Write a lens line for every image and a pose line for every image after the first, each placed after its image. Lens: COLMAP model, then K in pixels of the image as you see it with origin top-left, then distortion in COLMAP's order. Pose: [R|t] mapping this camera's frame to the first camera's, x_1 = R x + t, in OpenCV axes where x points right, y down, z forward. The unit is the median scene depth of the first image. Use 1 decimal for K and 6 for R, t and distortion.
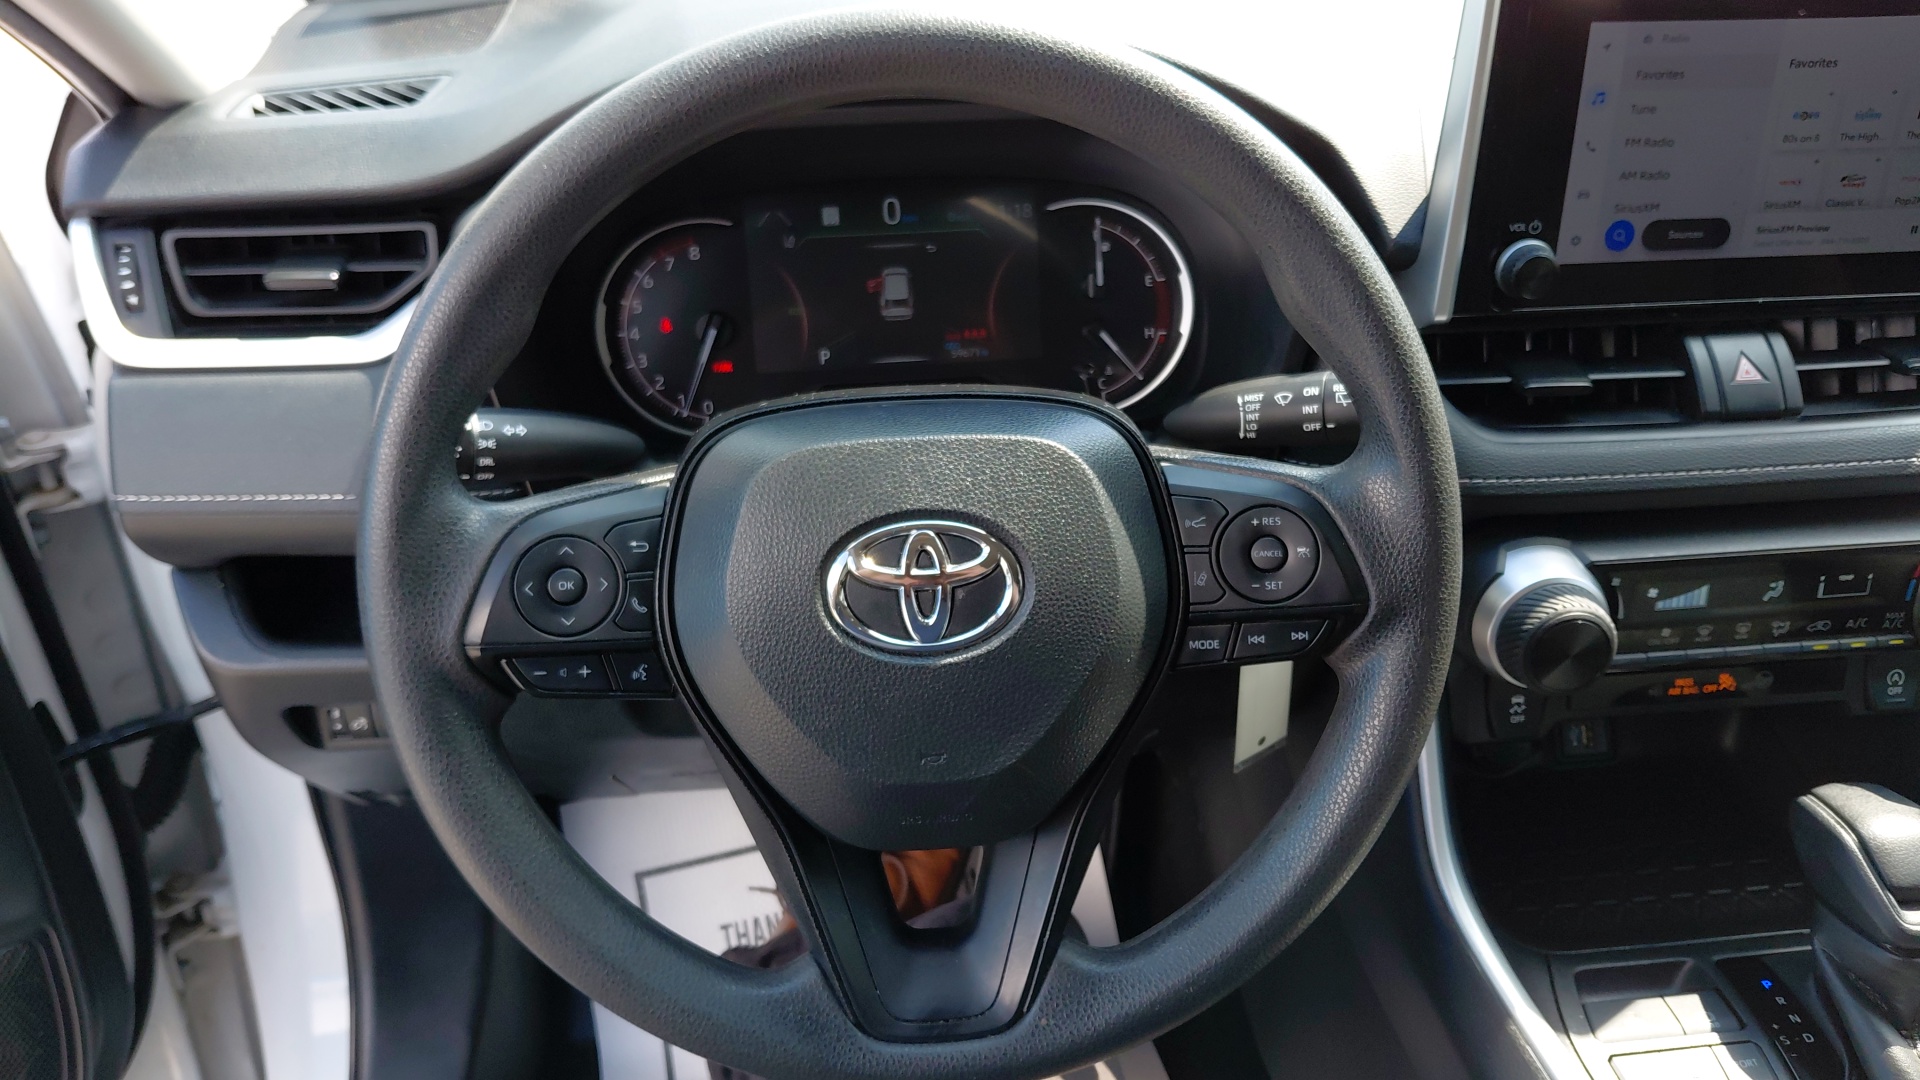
lens RADIAL K [[1537.6, 0, 962.4], [0, 1537.6, 564.6], [0, 0, 1]] dist [0.098424, -0.226386]
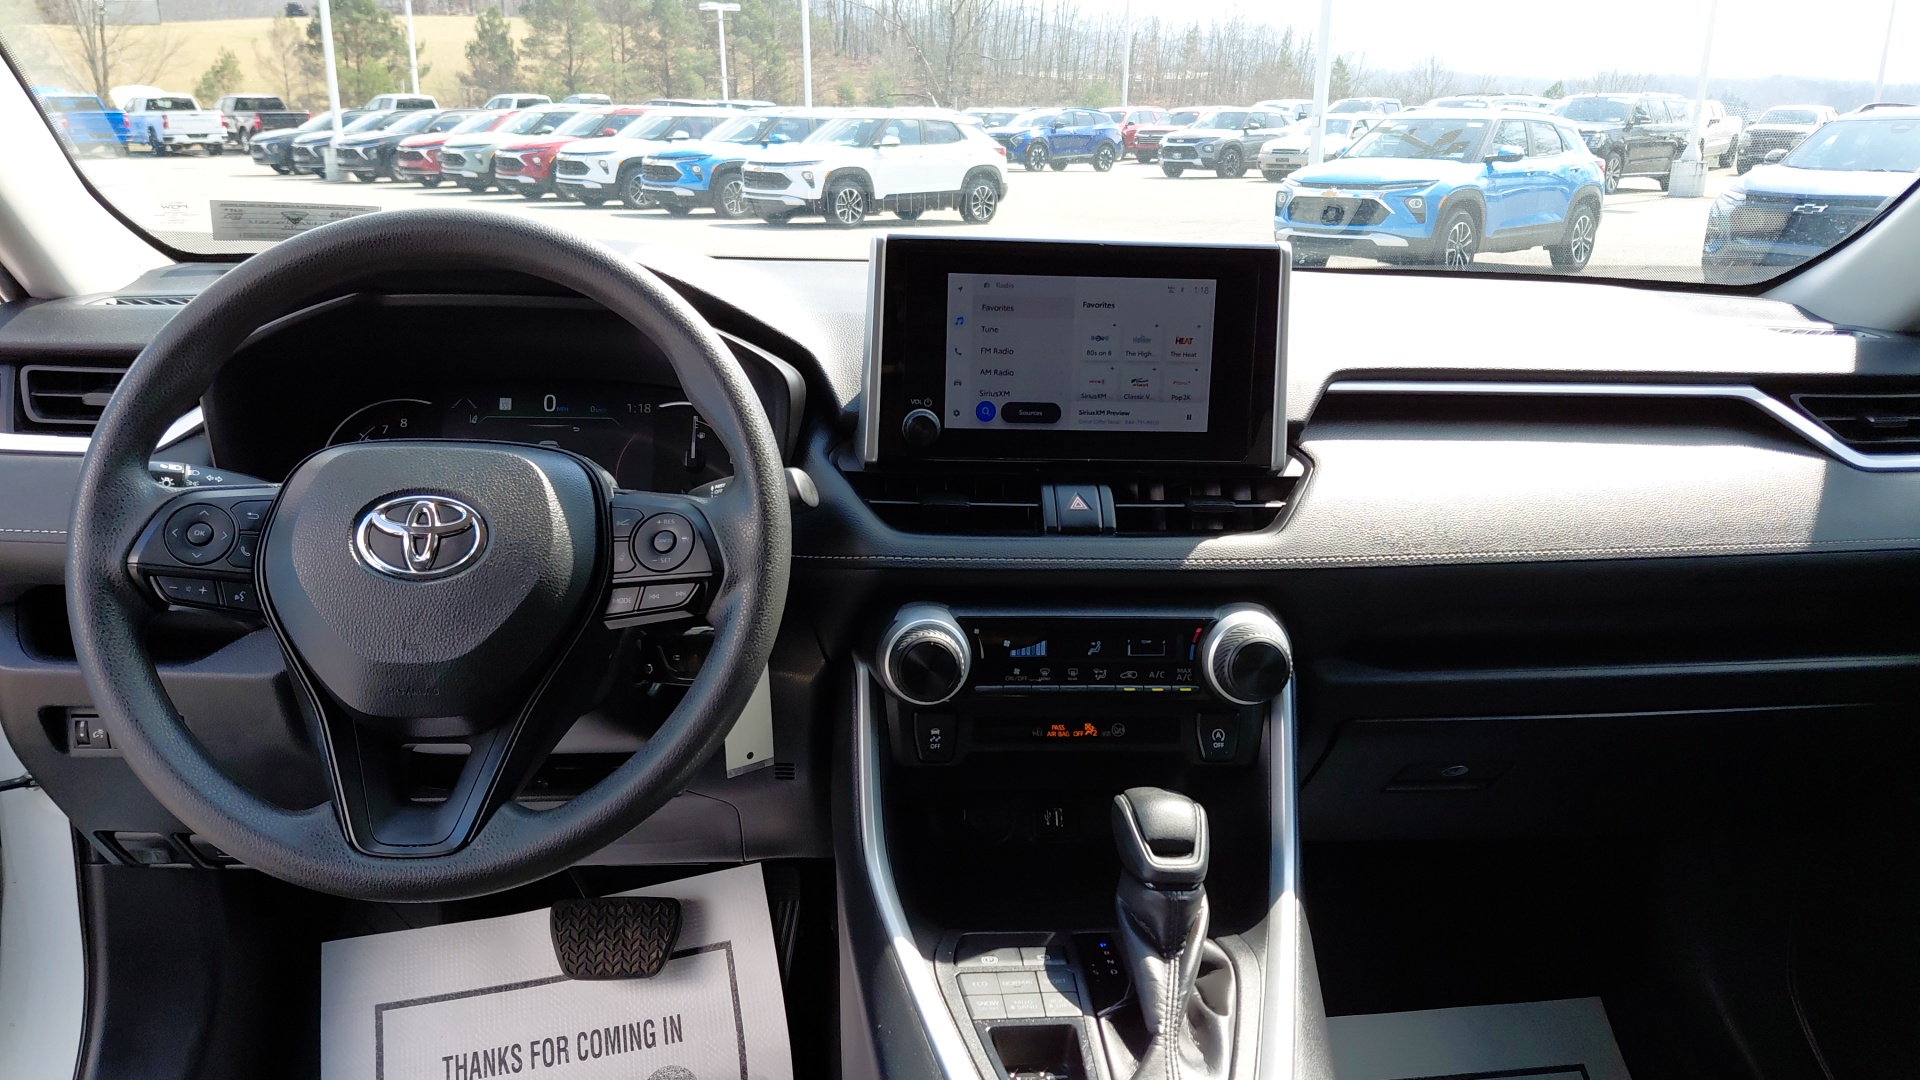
lens RADIAL K [[1476.0, 0, 960.0], [0, 1476.0, 540.0], [0, 0, 1]] dist [0.034923, -0.077262]
pose [[0.998847, 0.042609, 0.022129, 0.358056], [-0.034630, 0.958595, -0.282660, 0.310806], [-0.033256, 0.281567, 0.958965, -0.346202]]
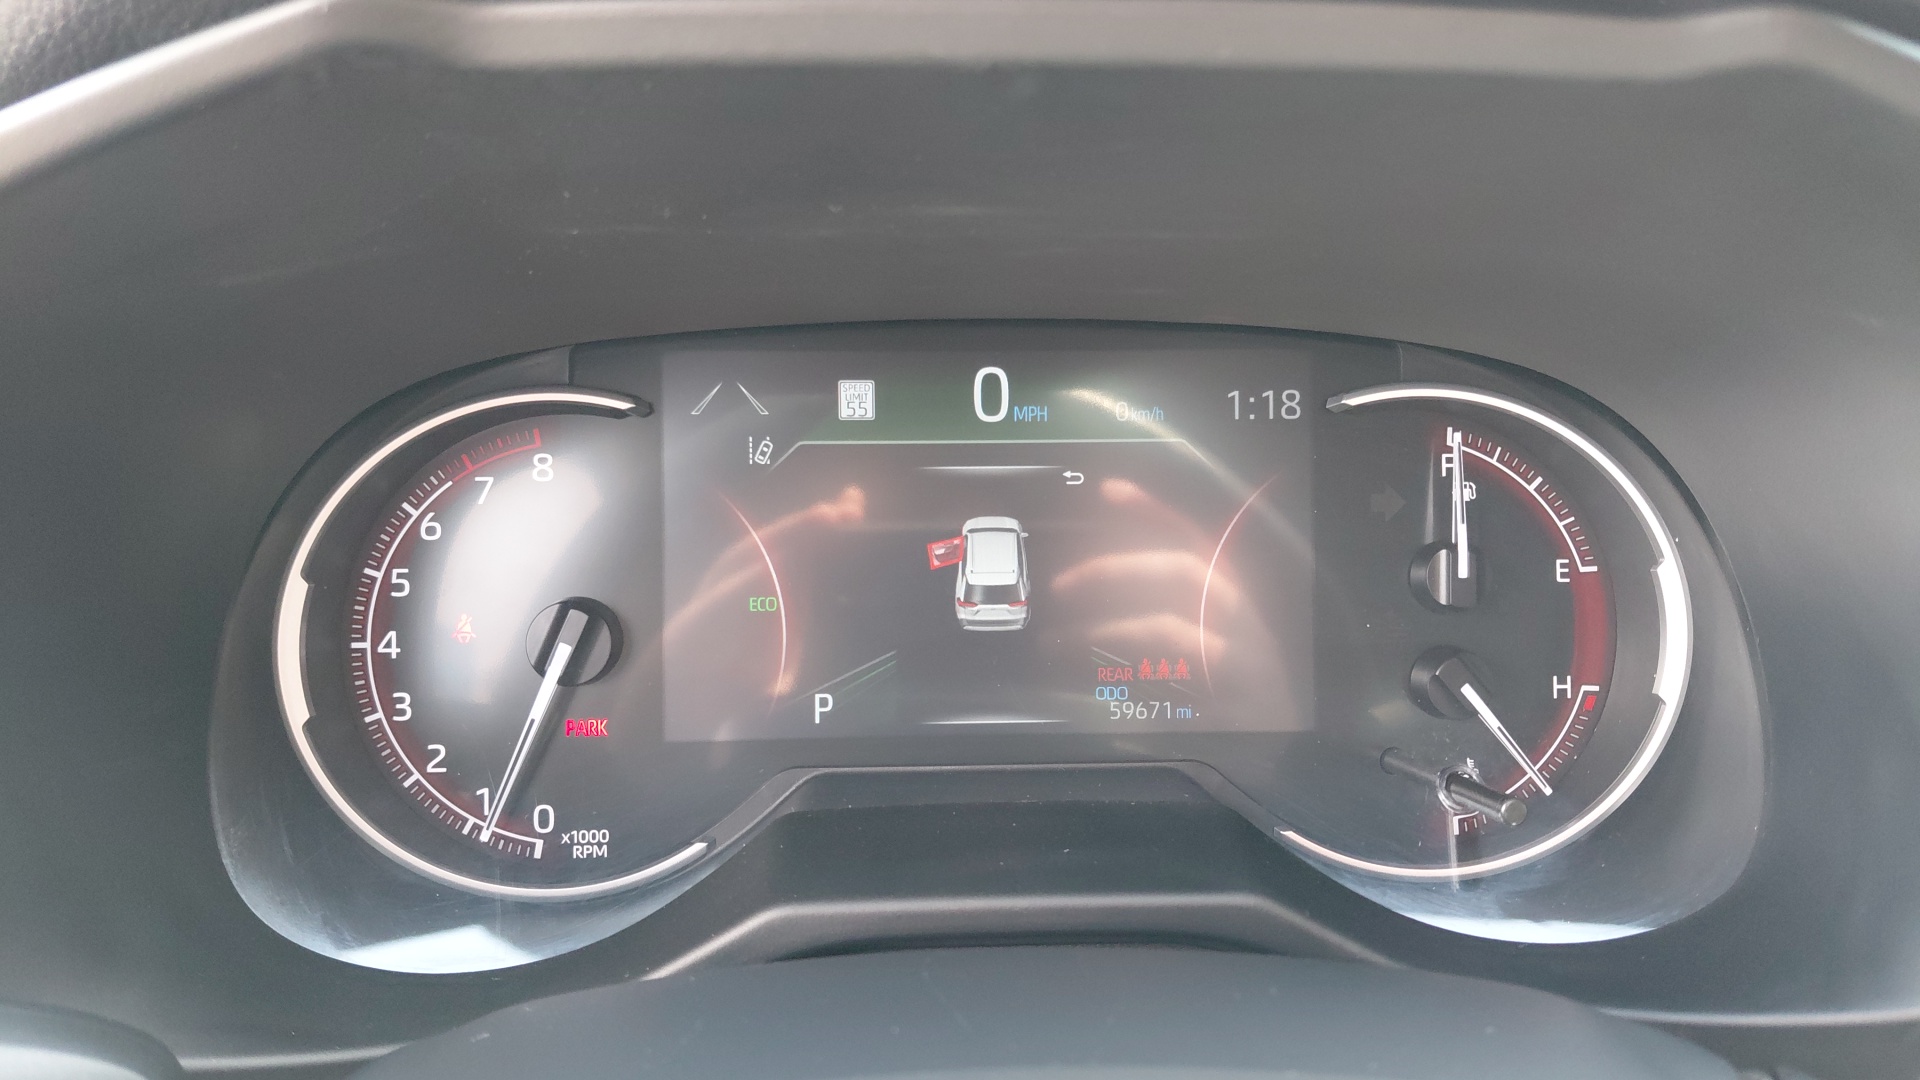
lens RADIAL K [[1453.0, 0, 960.0], [0, 1453.0, 540.0], [0, 0, 1]] dist [0.003945, -0.004538]
pose [[0.996662, 0.044554, -0.068409, -0.027354], [-0.053978, 0.988285, -0.142758, -0.143529], [0.061247, 0.145974, 0.987391, 0.669849]]
